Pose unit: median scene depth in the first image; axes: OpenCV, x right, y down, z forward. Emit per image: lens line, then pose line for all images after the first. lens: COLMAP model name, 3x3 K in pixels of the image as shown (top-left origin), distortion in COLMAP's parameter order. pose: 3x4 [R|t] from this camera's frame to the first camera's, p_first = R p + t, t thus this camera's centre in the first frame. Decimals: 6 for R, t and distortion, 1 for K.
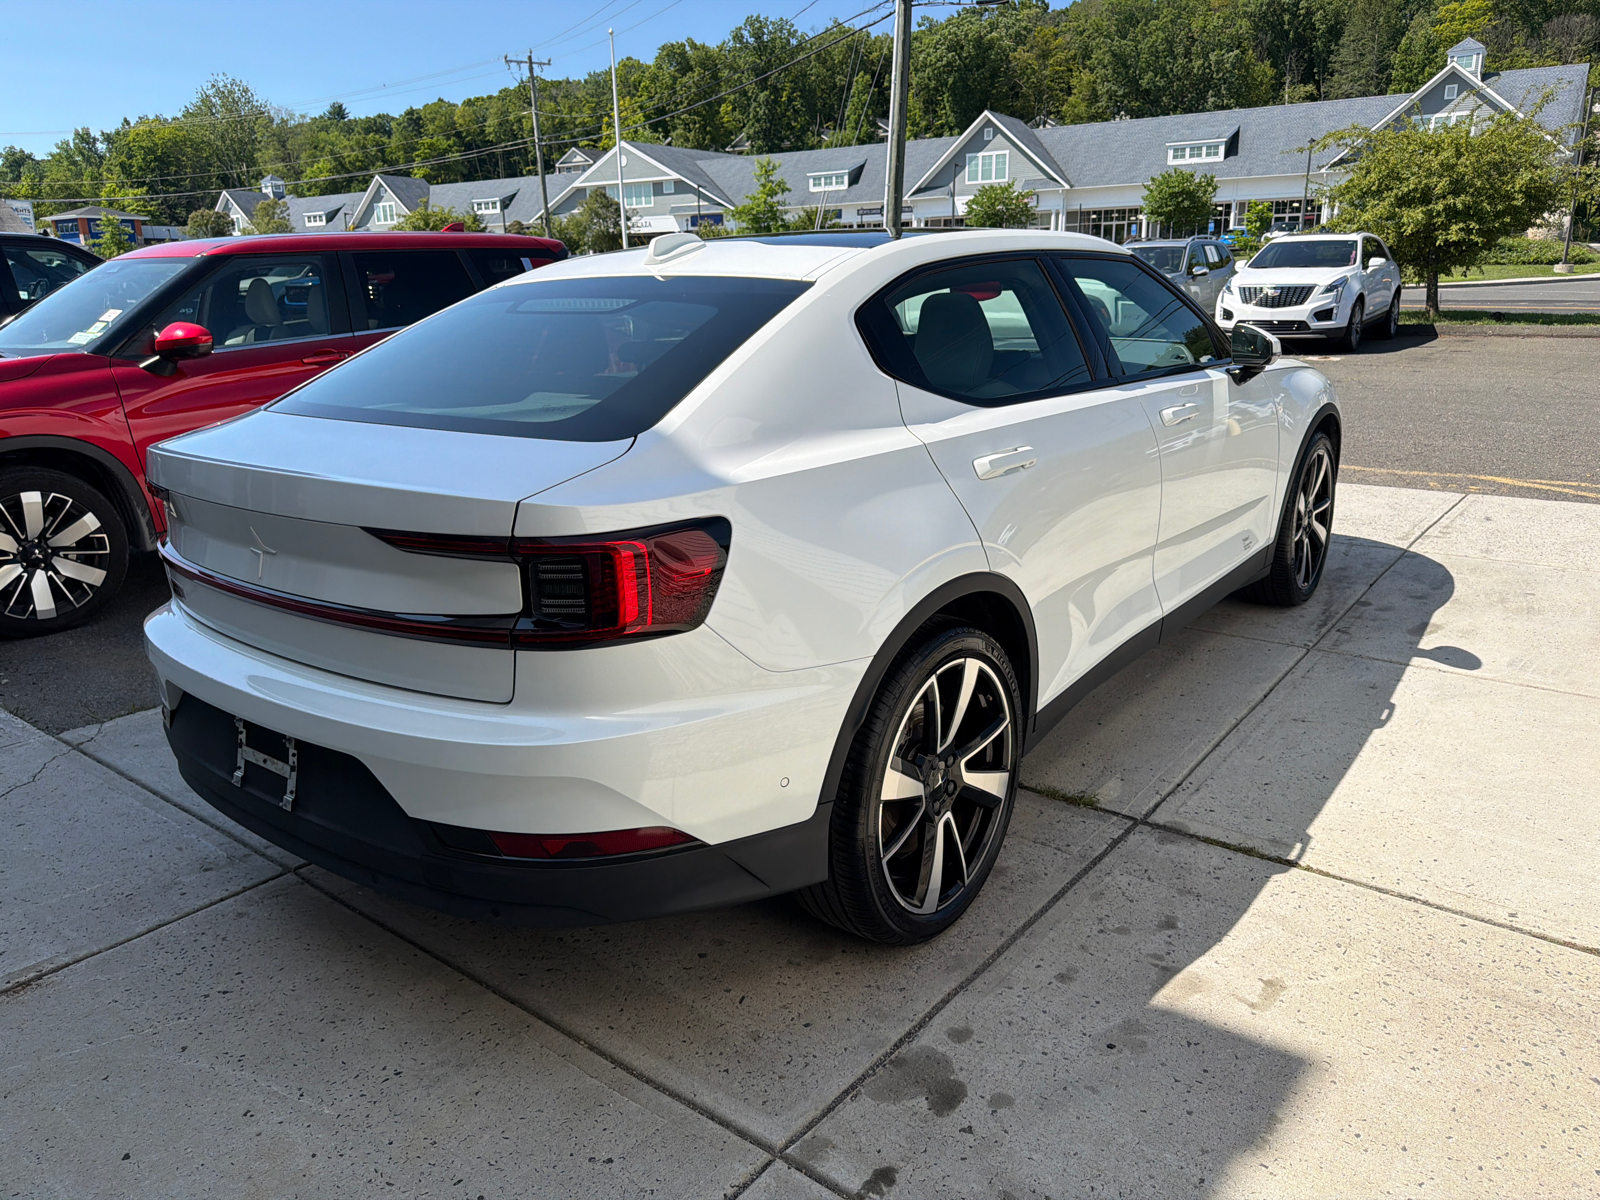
lens RADIAL K [[1133.8, 0, 789.5], [0, 1133.8, 596.1], [0, 0, 1]] dist [0.025604, -0.030963]
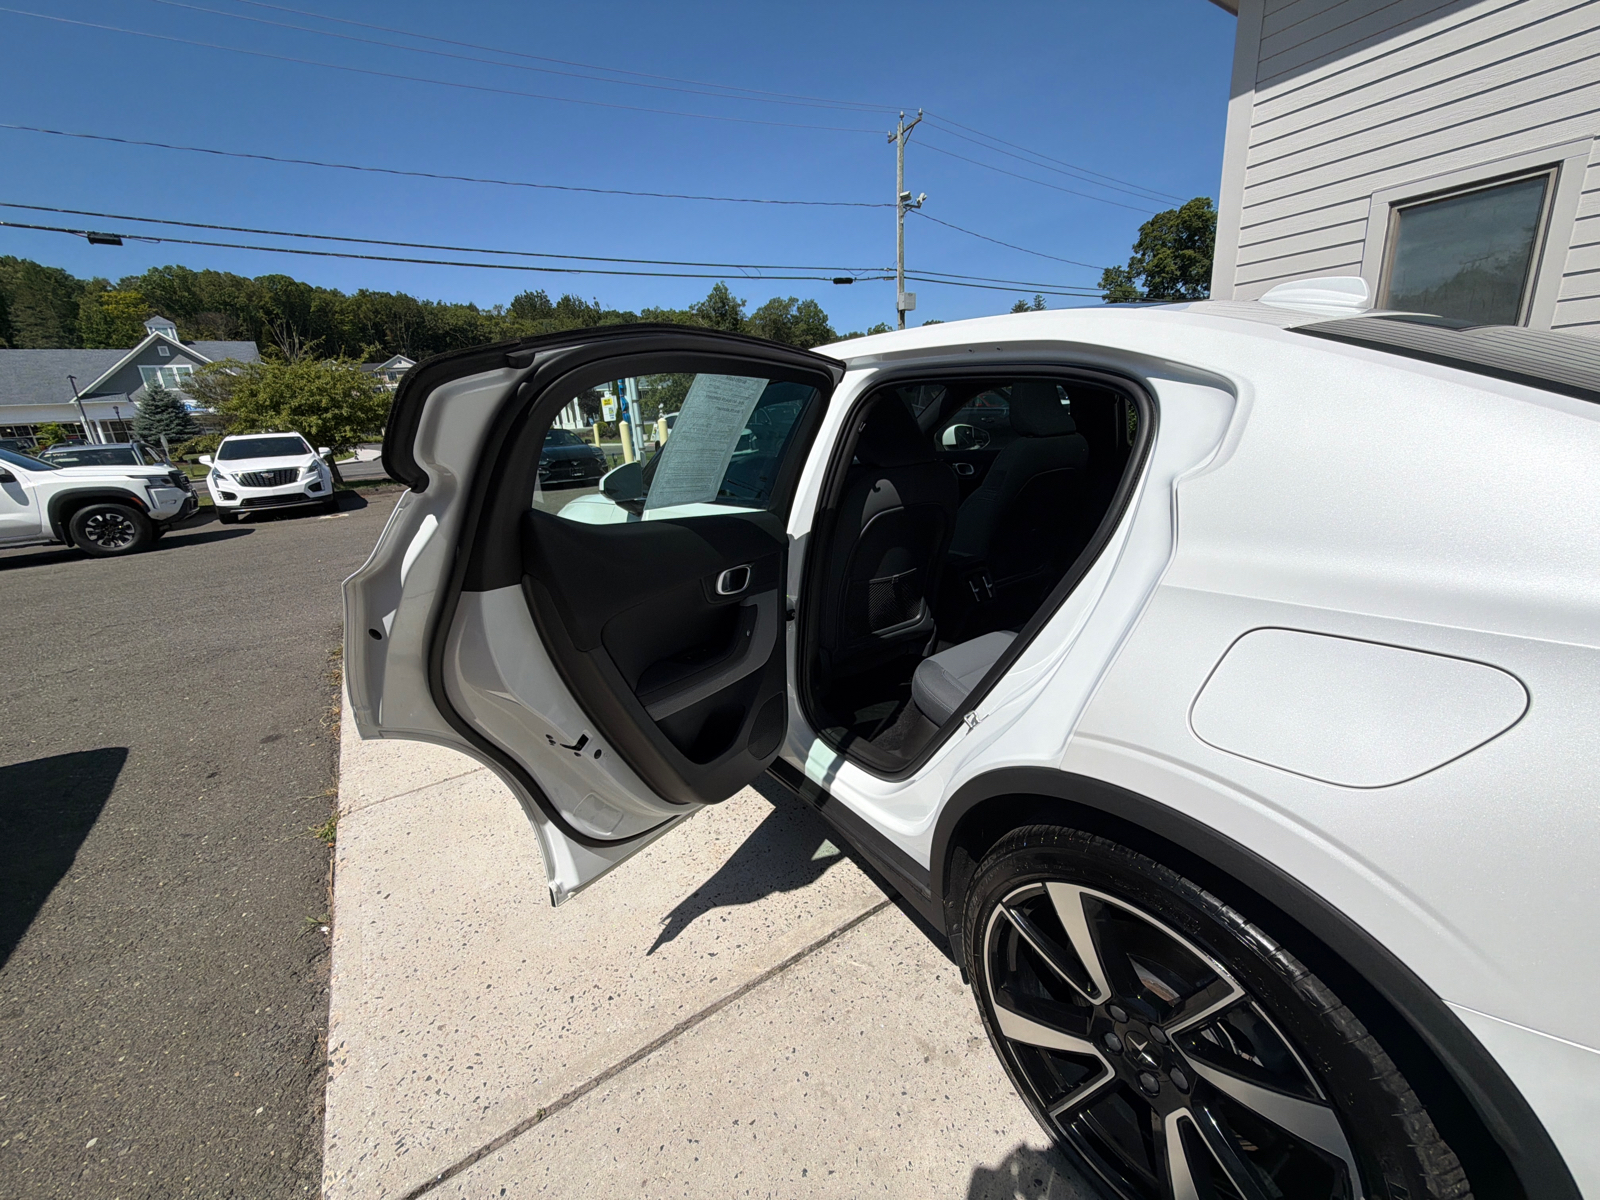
lens RADIAL K [[639.6, 0, 800.0], [0, 639.6, 600.0], [0, 0, 1]] dist [0.001680, 0.000381]
pose [[0.291756, -0.263906, 0.919365, -0.123058], [0.325546, 0.931196, 0.163992, -0.052759], [-0.899388, 0.251450, 0.357595, 0.216008]]
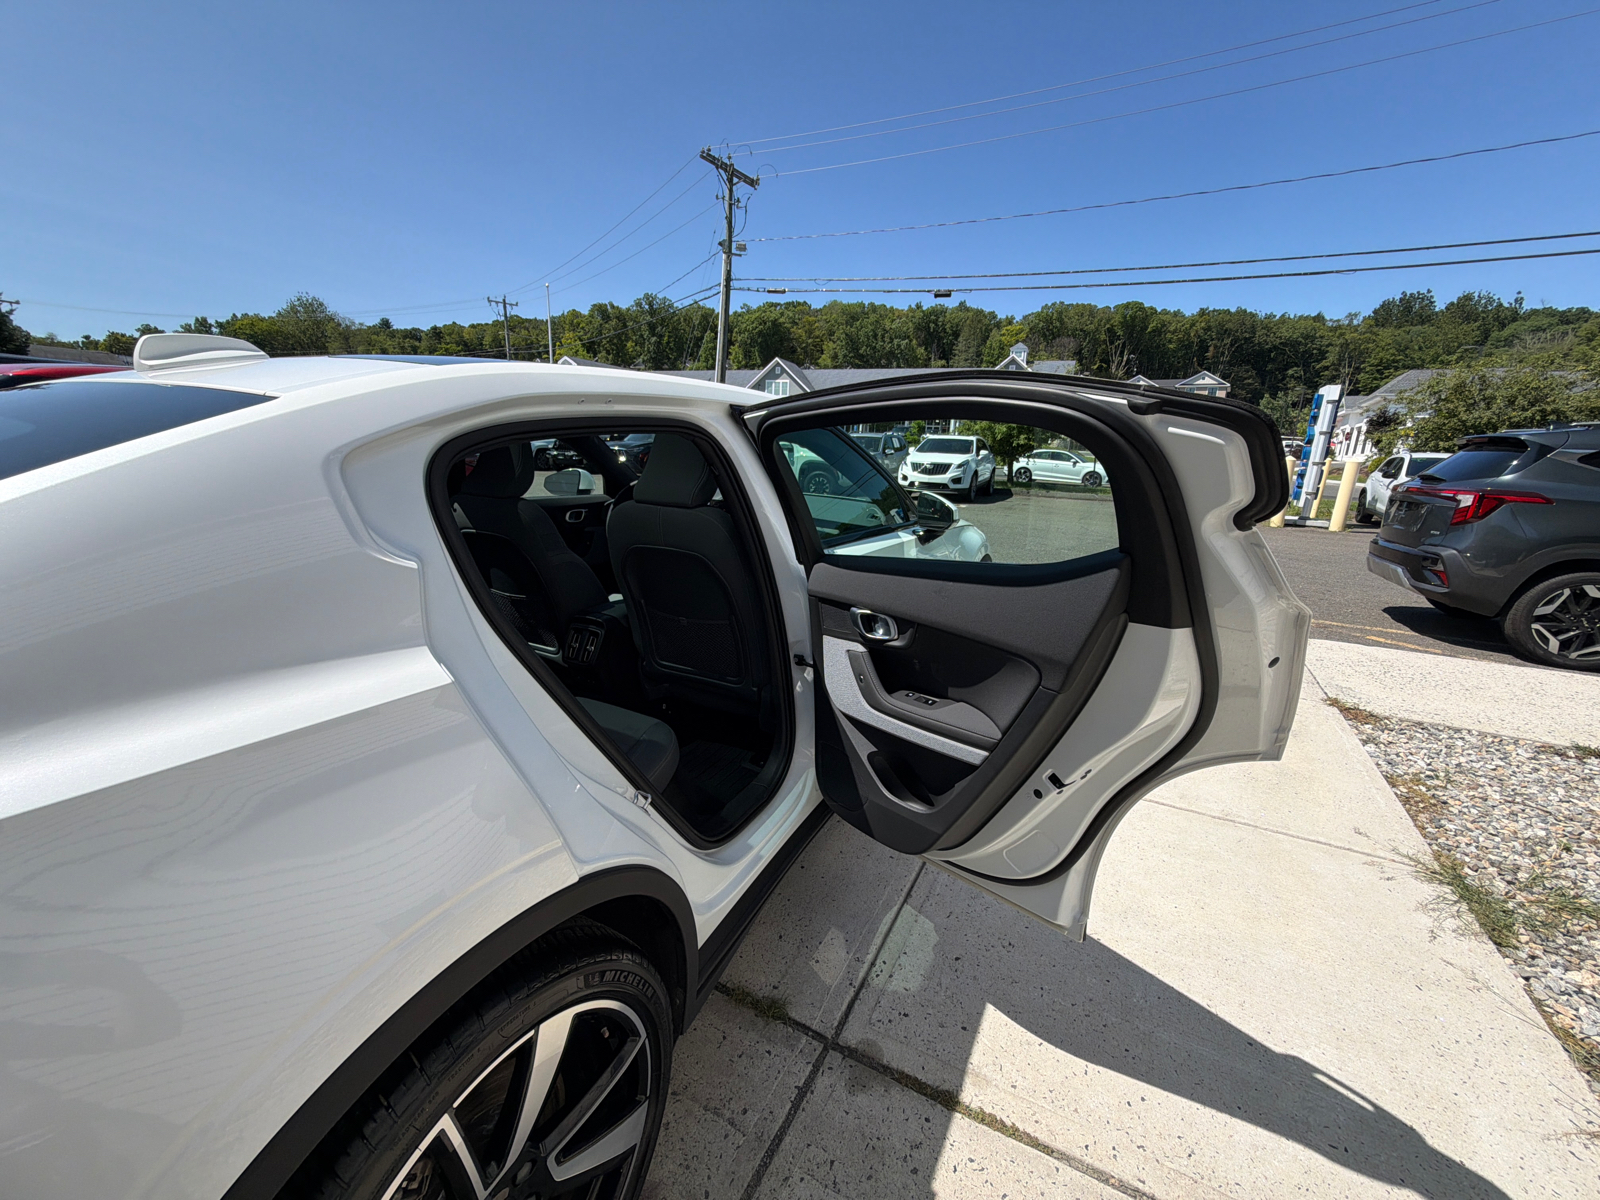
lens RADIAL K [[638.4, 0, 793.7], [0, 638.4, 599.6], [0, 0, 1]] dist [0.002130, -0.000256]
pose [[0.980333, 0.015731, 0.196723, 0.032983], [-0.008382, 0.999237, -0.038136, -0.024630], [-0.197173, 0.035737, 0.979717, 0.094131]]
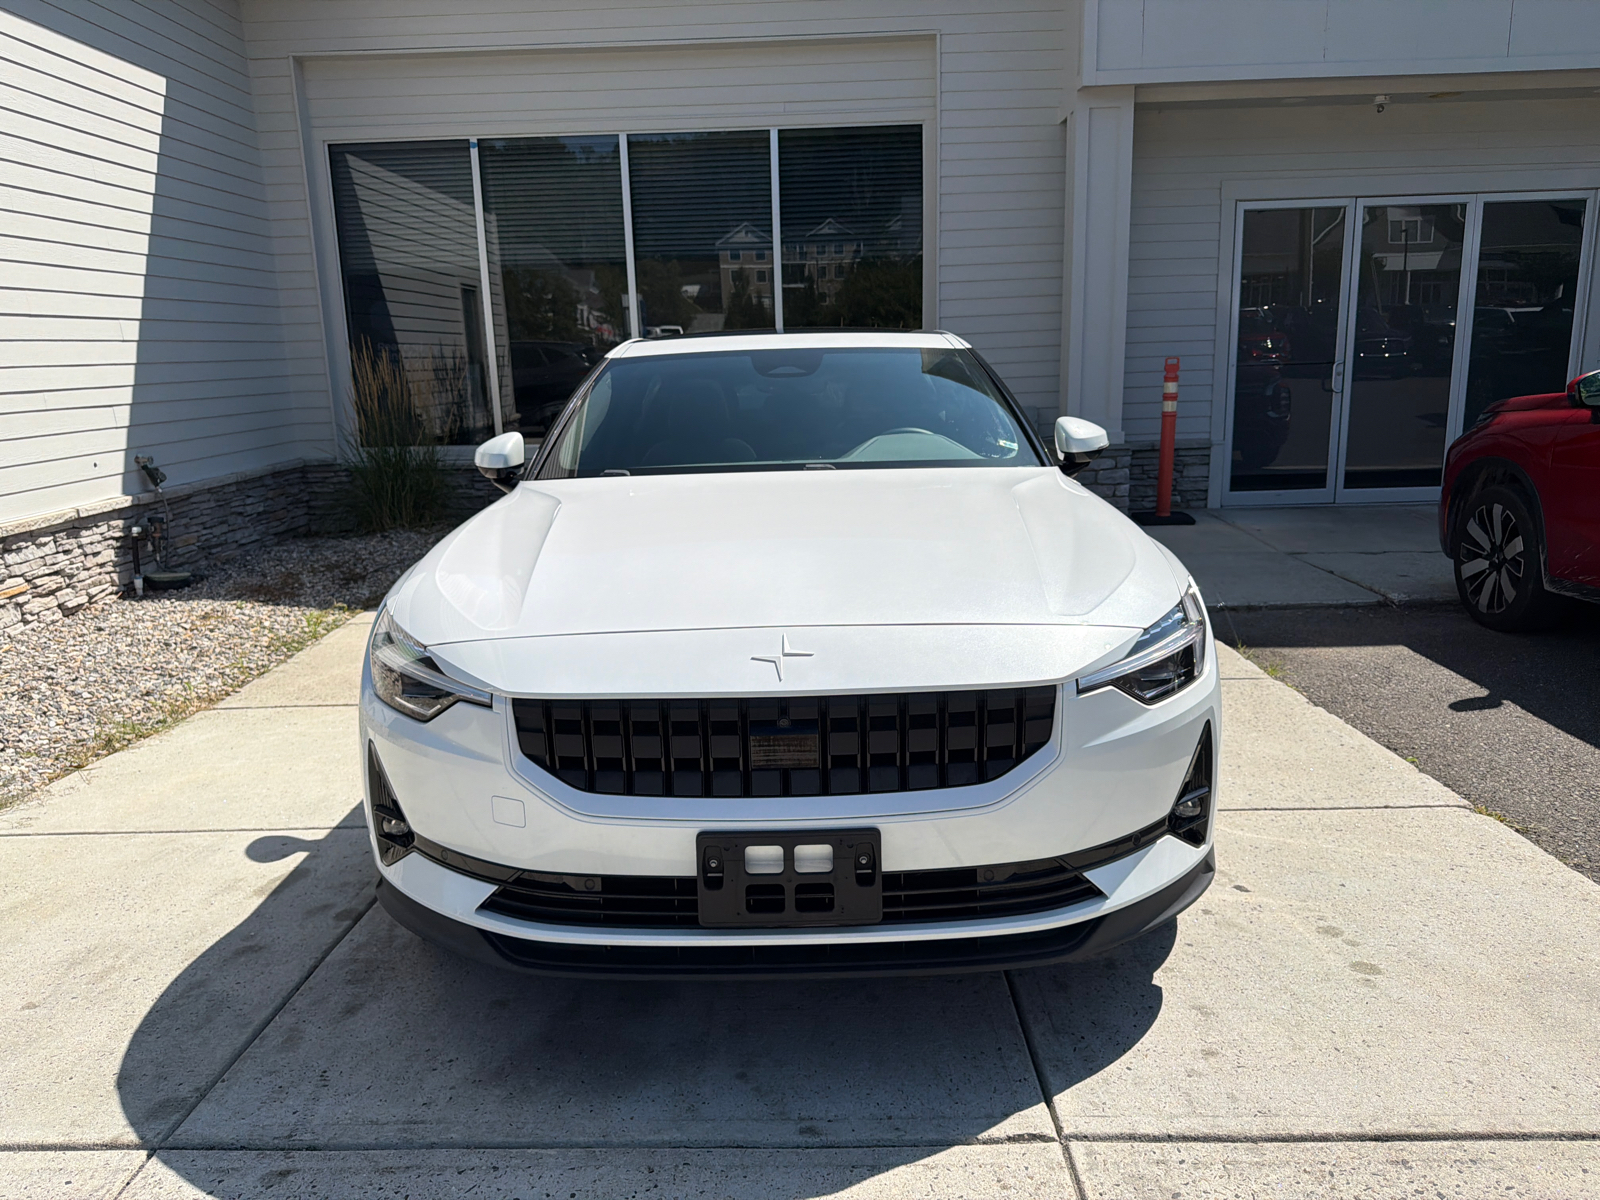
lens RADIAL K [[1140.2, 0, 790.4], [0, 1140.2, 590.3], [0, 0, 1]] dist [0.021926, -0.029868]
pose [[-0.789483, 0.169669, -0.589855, 0.185030], [-0.118937, 0.900525, 0.418221, -0.126160], [0.602138, 0.400334, -0.690770, 0.428252]]
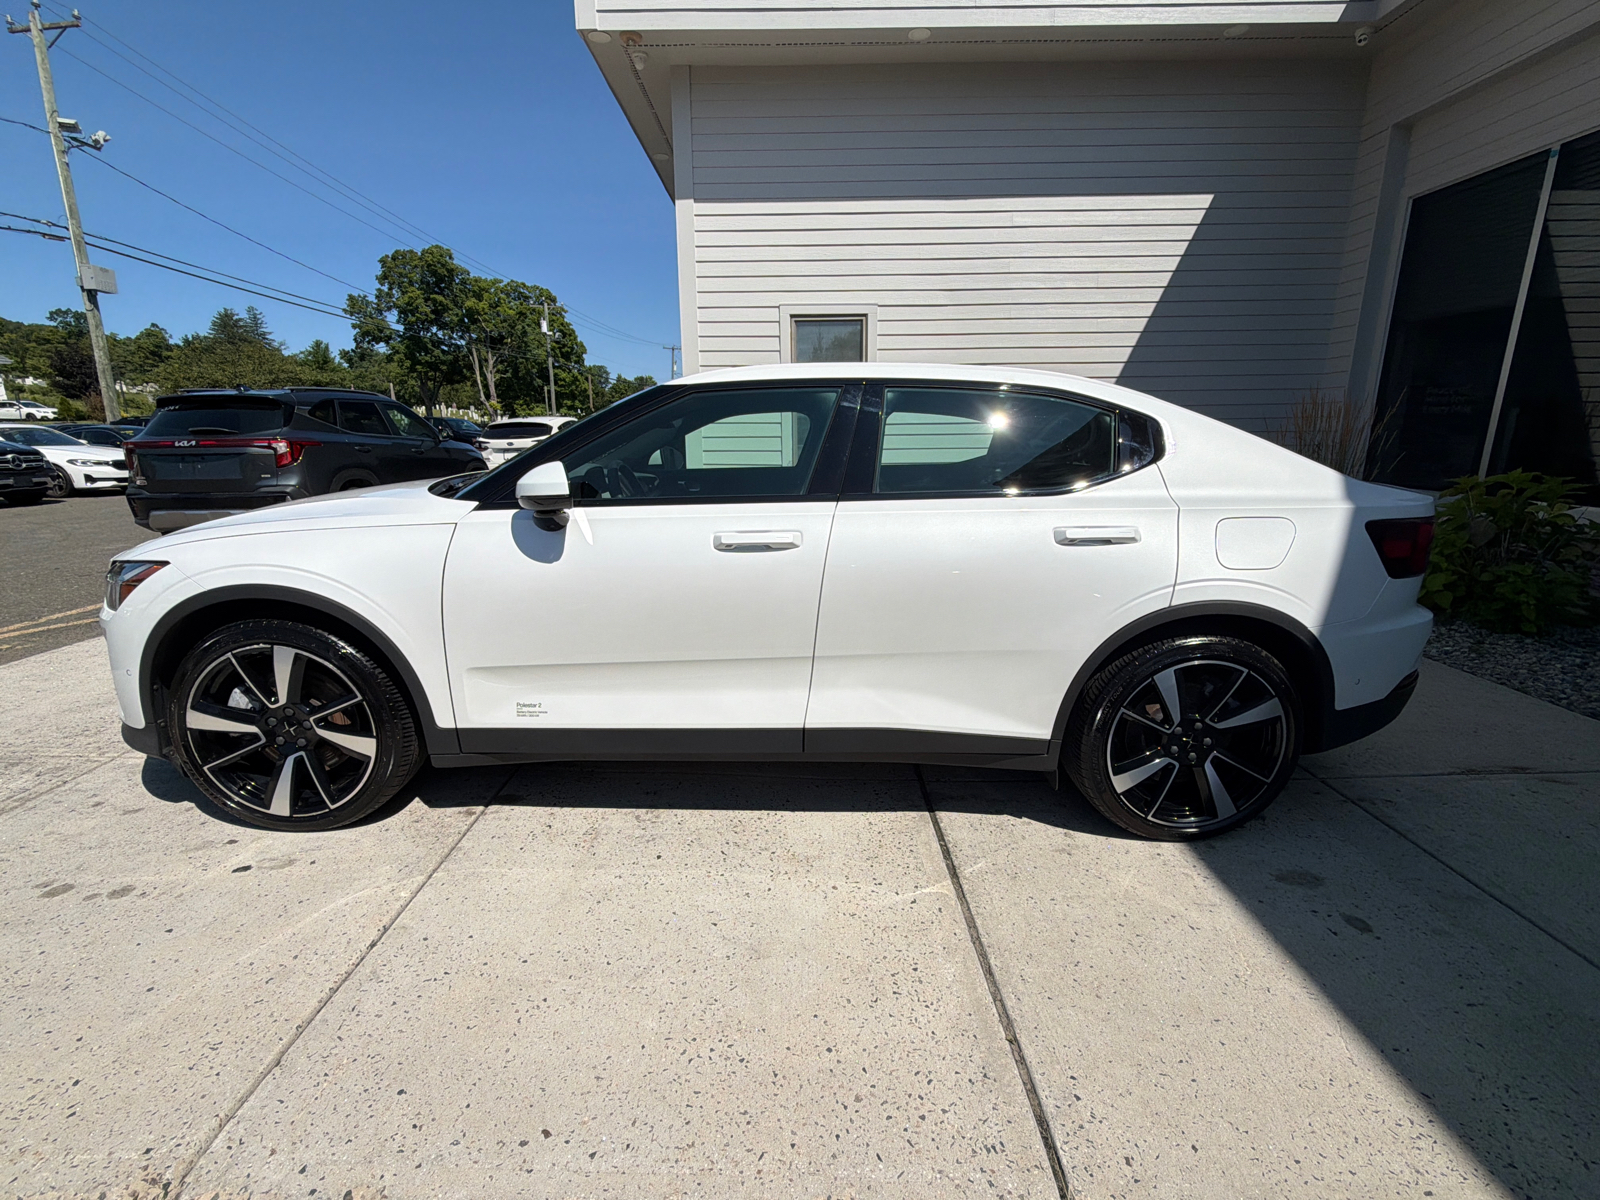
lens RADIAL K [[703.3, 0, 800.0], [0, 703.3, 600.0], [0, 0, 1]] dist [-0.000007, 0.000065]
pose [[-0.627571, -0.157799, 0.762401, -0.120478], [0.230610, 0.897626, 0.375614, -0.085308], [-0.743622, 0.411542, -0.526934, 0.337472]]
